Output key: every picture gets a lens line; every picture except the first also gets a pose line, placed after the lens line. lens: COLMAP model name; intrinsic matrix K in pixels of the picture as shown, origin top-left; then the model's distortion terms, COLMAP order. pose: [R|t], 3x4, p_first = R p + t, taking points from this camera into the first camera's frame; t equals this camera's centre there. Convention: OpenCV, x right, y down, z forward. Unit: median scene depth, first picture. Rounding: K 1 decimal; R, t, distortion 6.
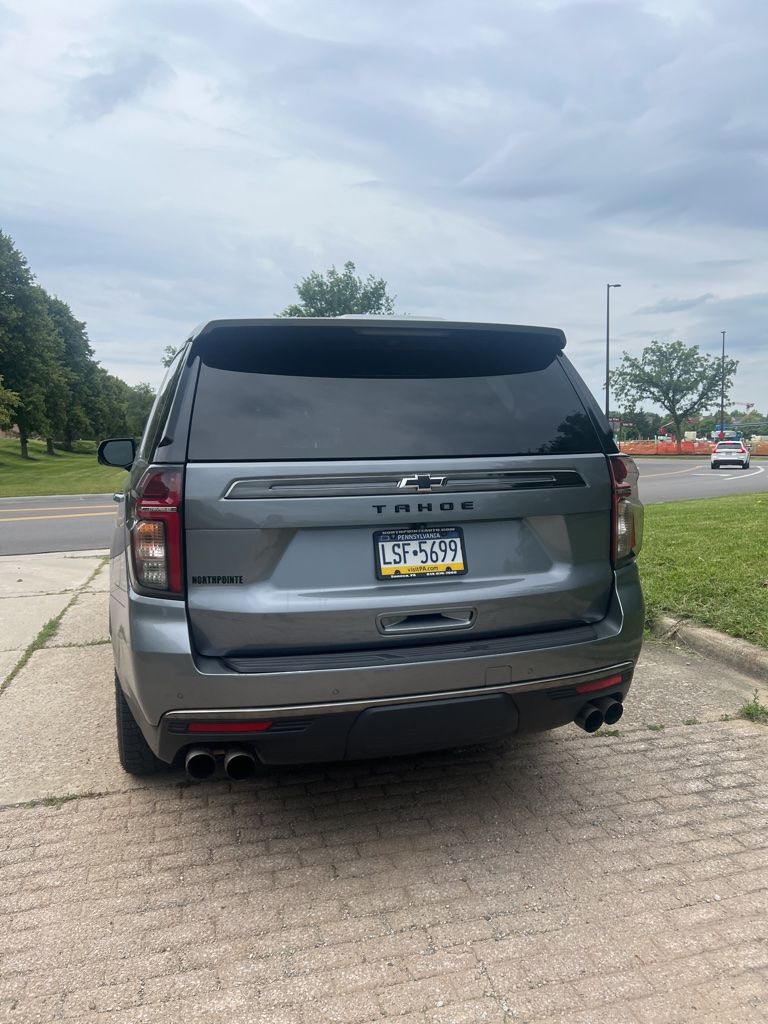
lens RADIAL K [[701.8, 0, 384.0], [0, 701.8, 512.0], [0, 0, 1]] dist [0.001123, 0.000052]
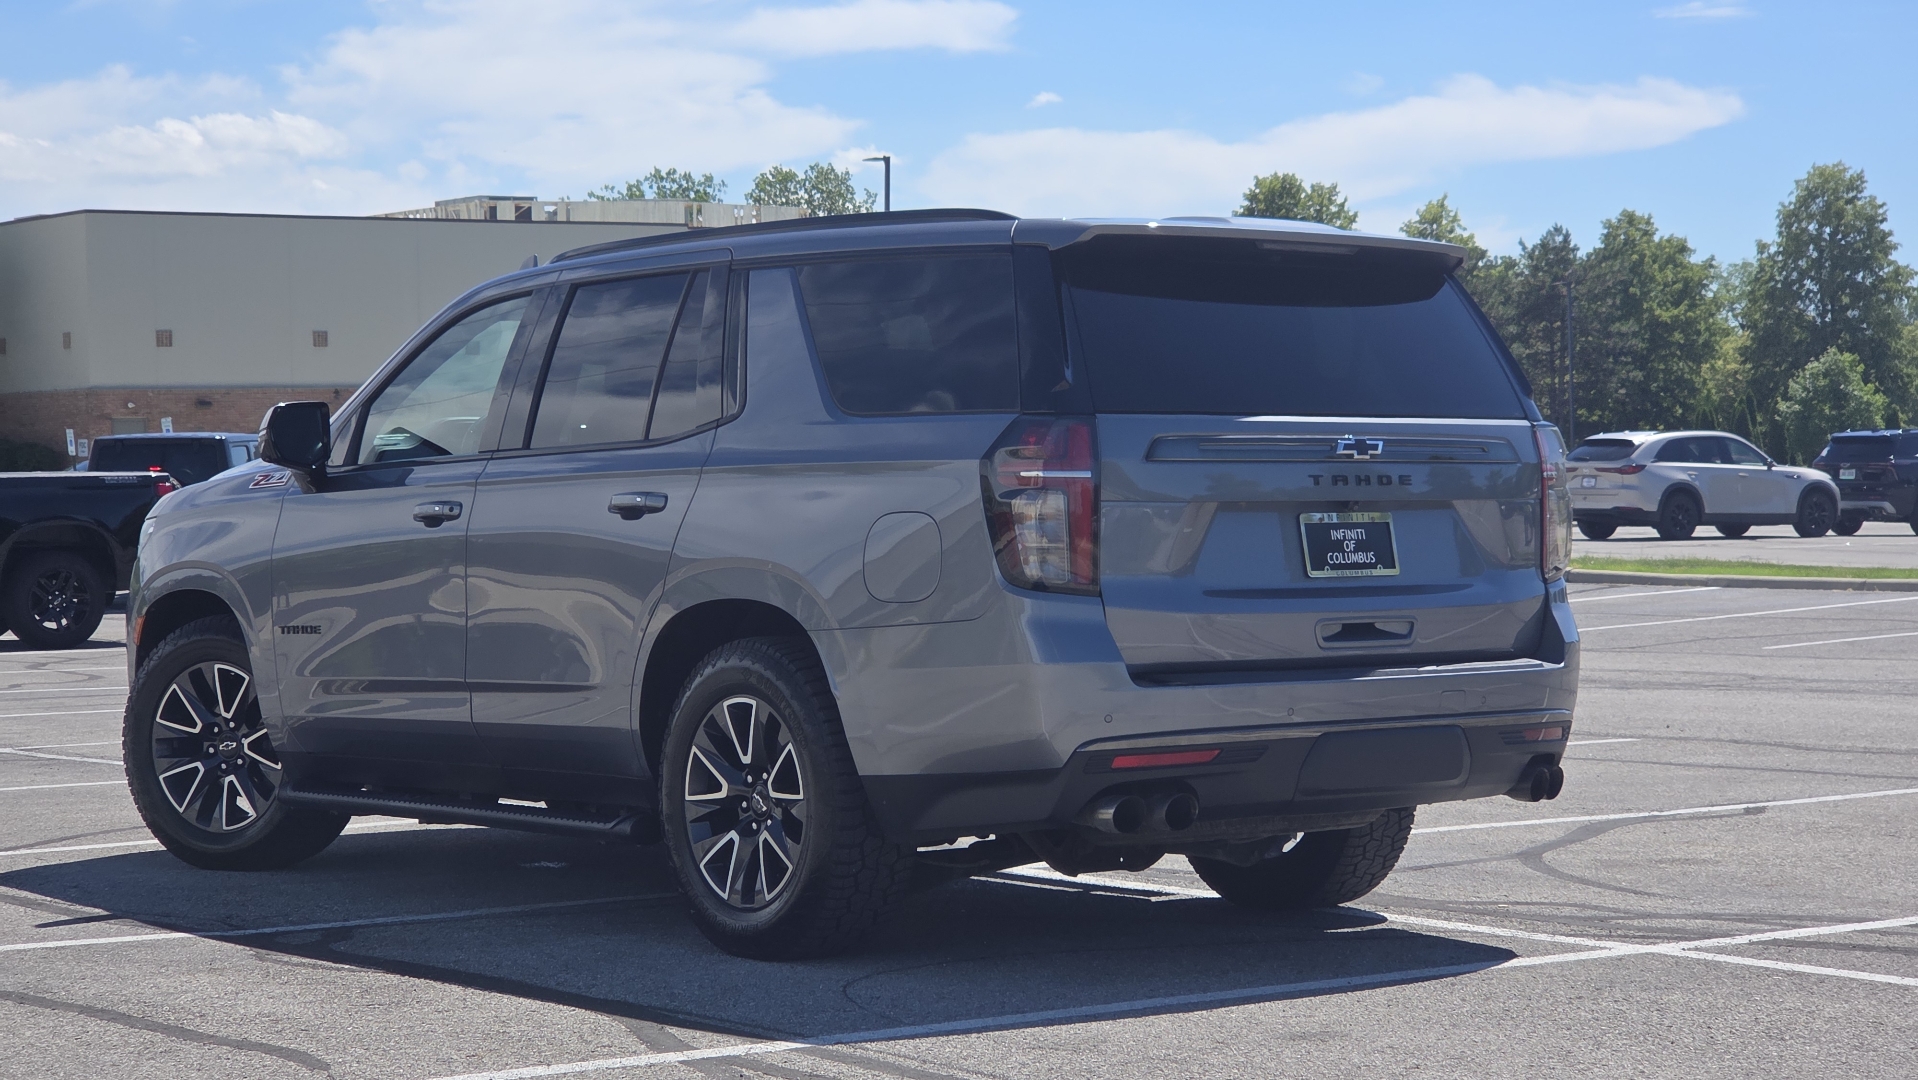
lens RADIAL K [[3570.5, 0, 959.0], [0, 3570.5, 540.0], [0, 0, 1]] dist [-0.015506, 0.041755]
pose [[0.924803, 0.010739, 0.380294, -1.805062], [0.022696, 0.996264, -0.083325, 0.368067], [-0.379768, 0.085690, 0.921104, -2.379304]]
